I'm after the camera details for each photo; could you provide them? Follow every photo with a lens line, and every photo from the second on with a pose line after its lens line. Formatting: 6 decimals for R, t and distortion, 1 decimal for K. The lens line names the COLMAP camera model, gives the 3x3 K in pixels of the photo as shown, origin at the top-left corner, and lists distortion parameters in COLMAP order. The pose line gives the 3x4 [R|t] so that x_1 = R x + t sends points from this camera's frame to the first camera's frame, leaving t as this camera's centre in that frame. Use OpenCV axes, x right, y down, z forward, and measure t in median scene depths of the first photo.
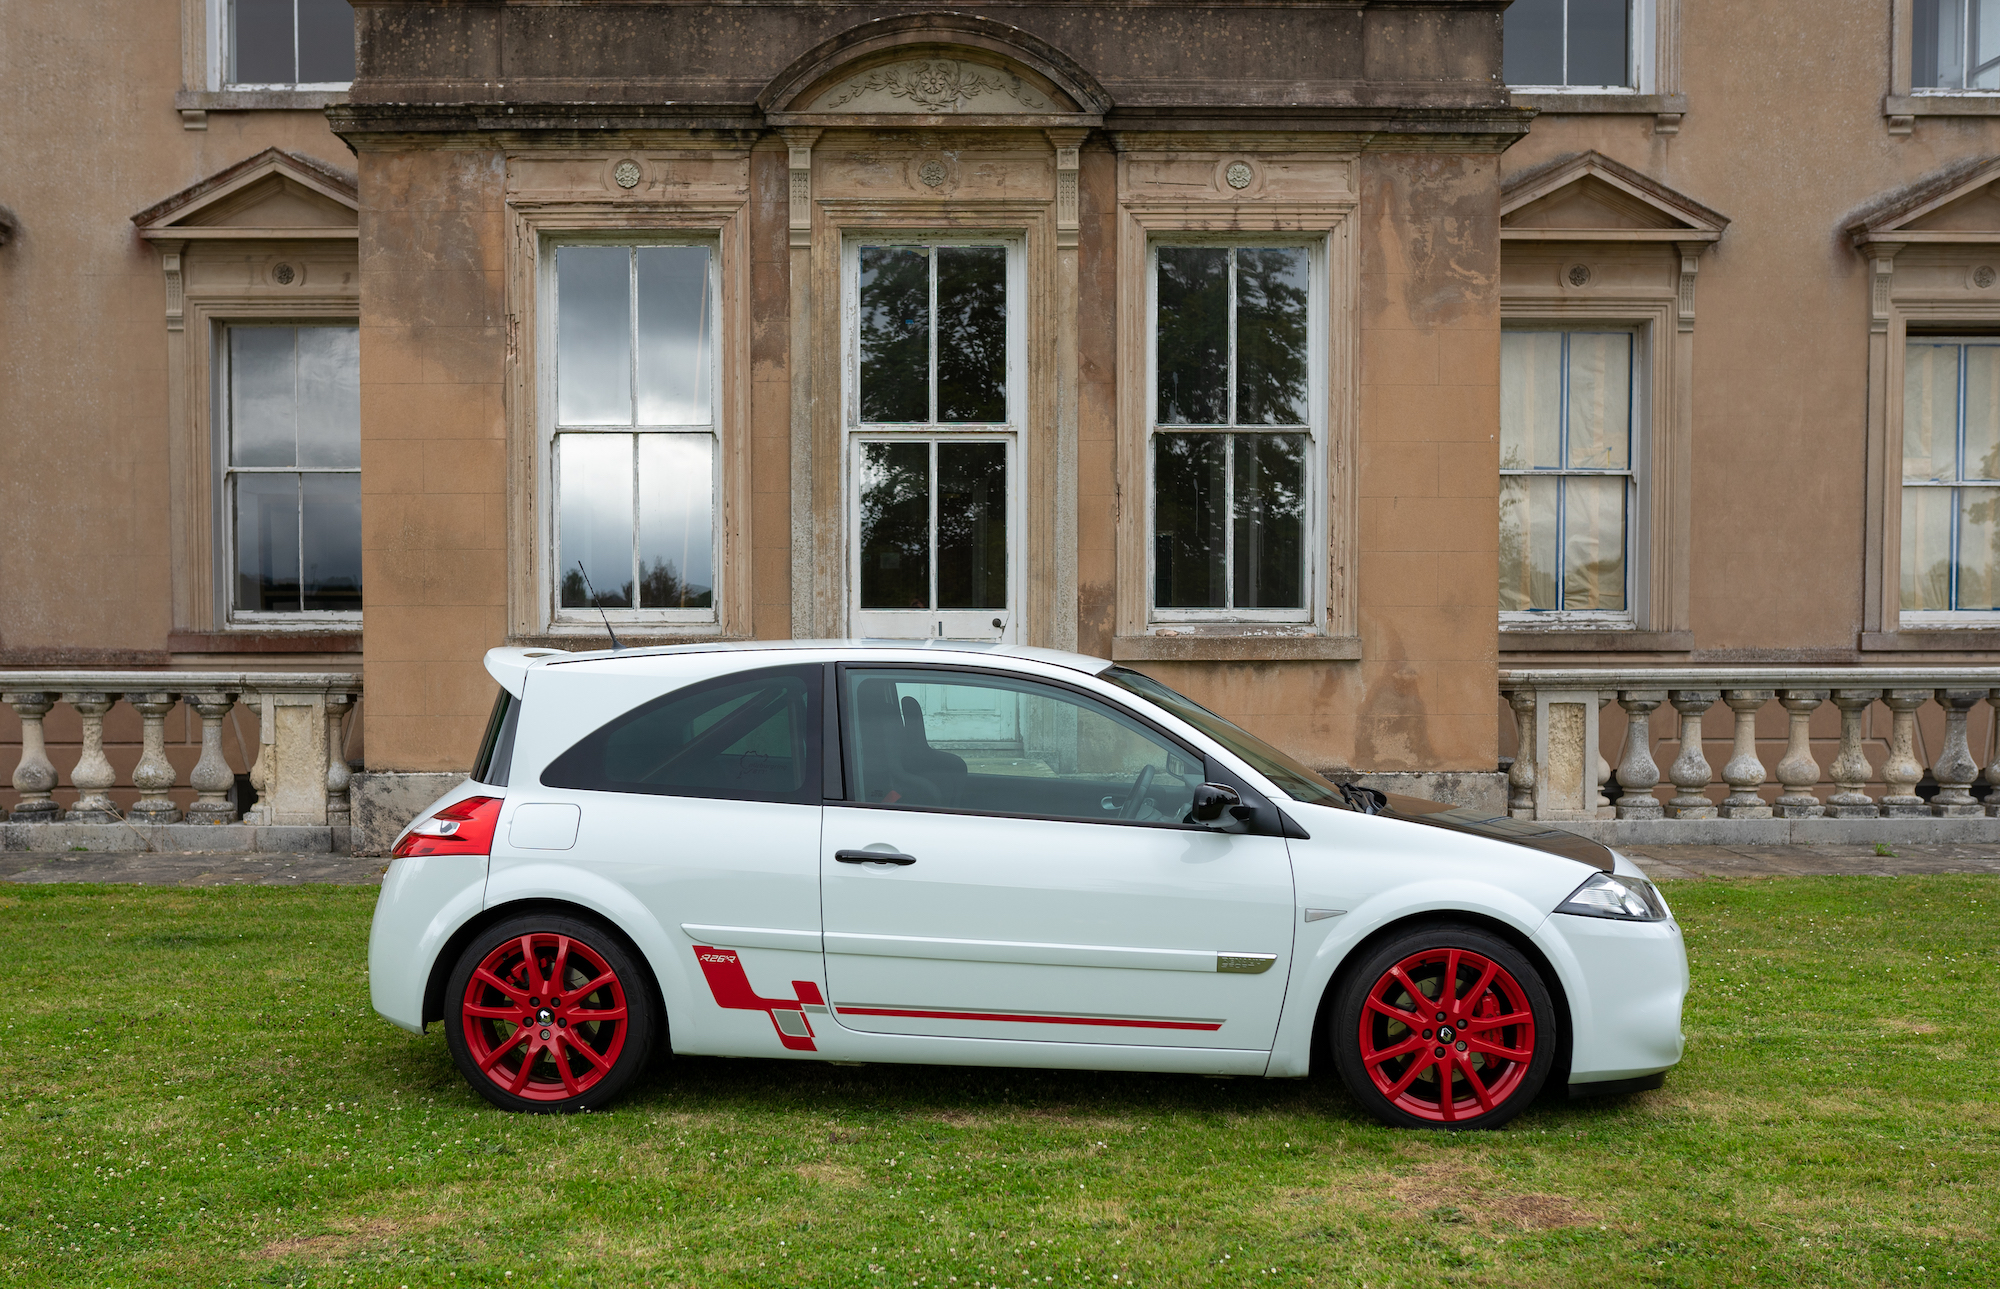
lens RADIAL K [[2073.9, 0, 931.3], [0, 2073.9, 703.8], [0, 0, 1]] dist [-0.051498, 0.050631]
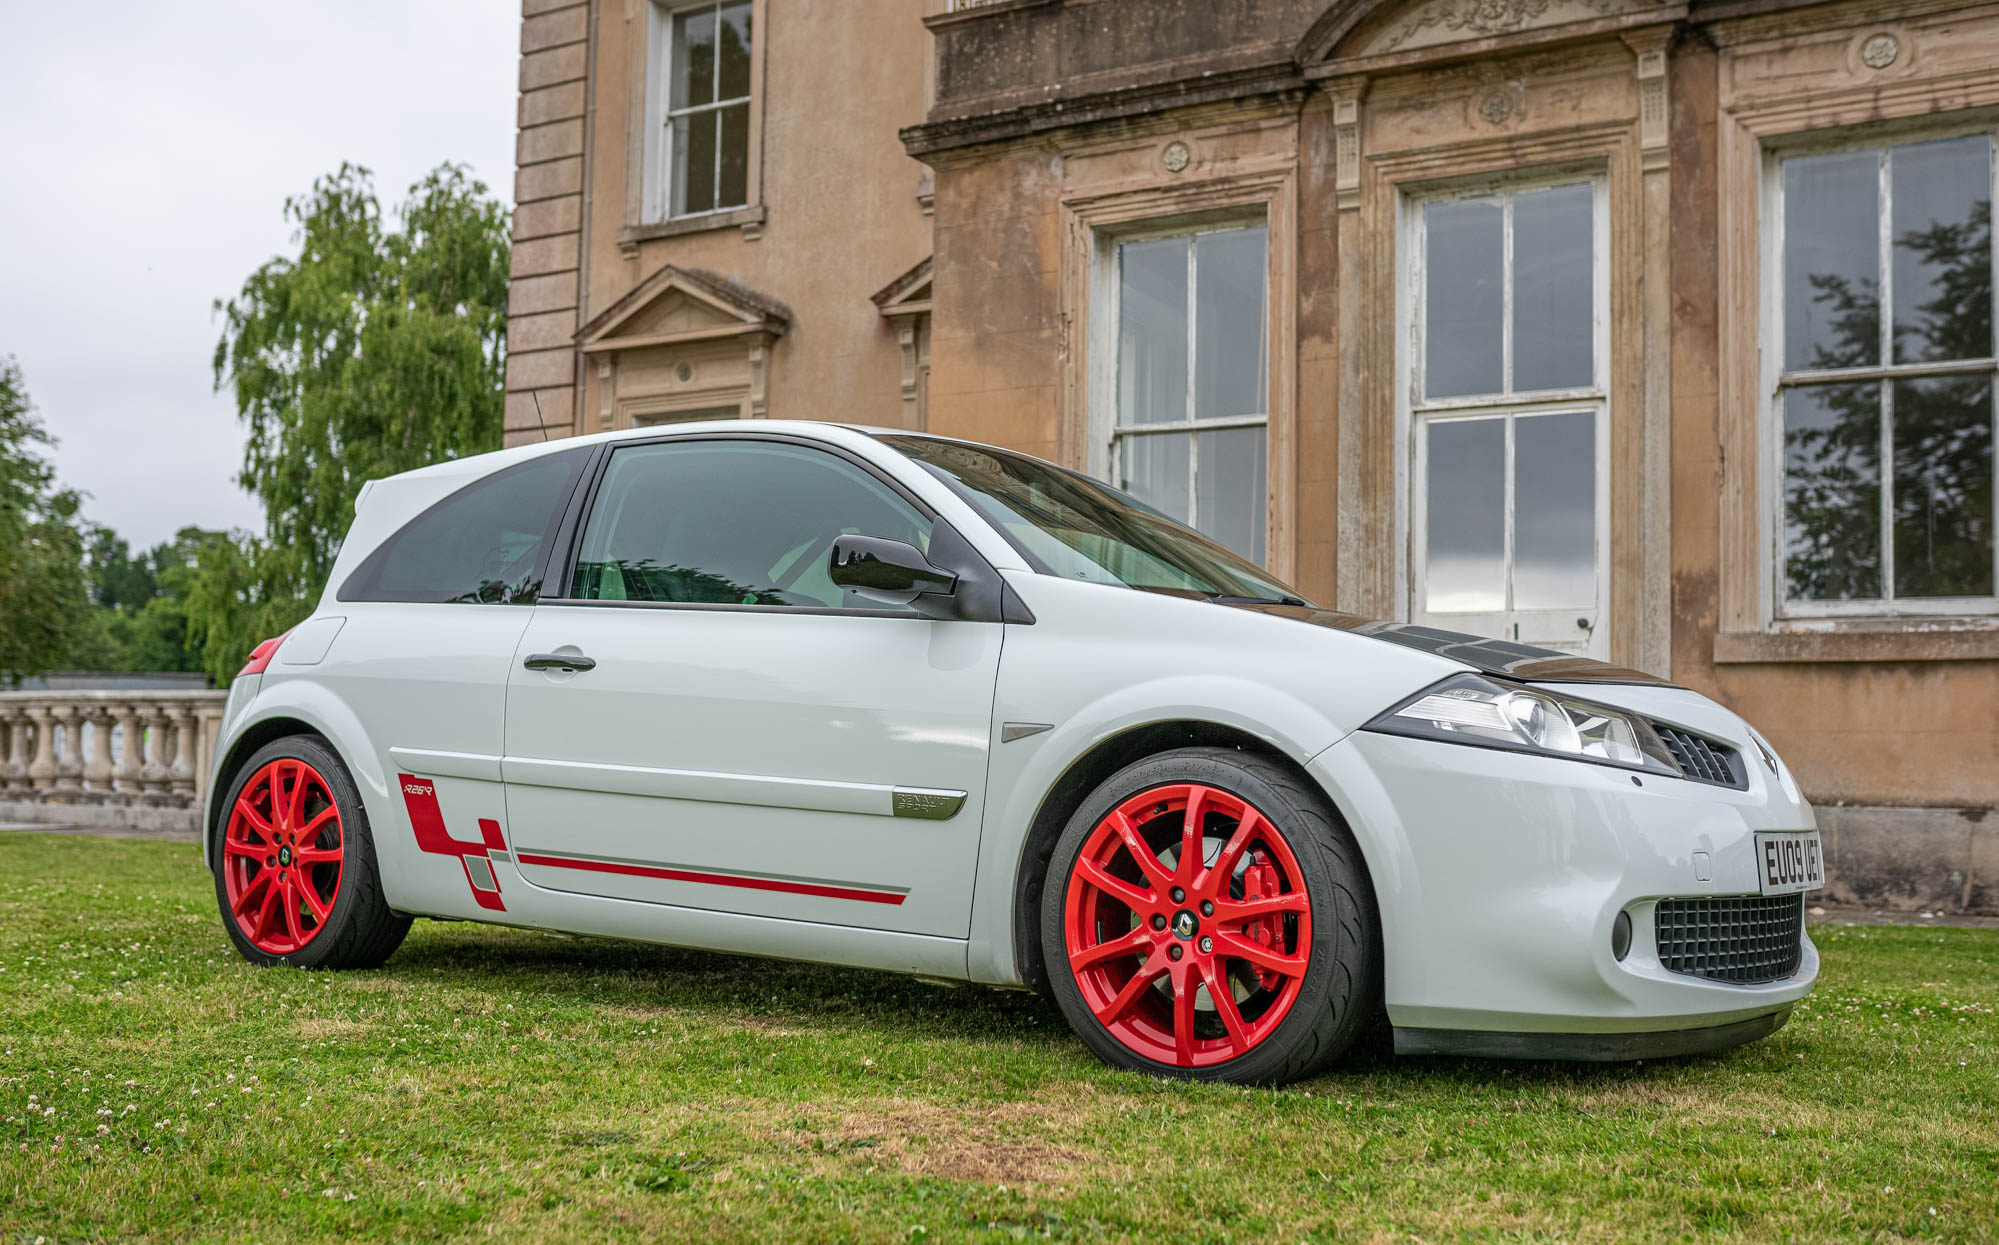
lens RADIAL K [[1948.6, 0, 978.8], [0, 1948.6, 682.8], [0, 0, 1]] dist [-0.059280, 0.081534]
pose [[0.860032, -0.006636, -0.510197, 0.228227], [-0.043520, 0.995318, -0.086307, 0.065196], [0.508381, 0.096431, 0.855716, 0.213252]]
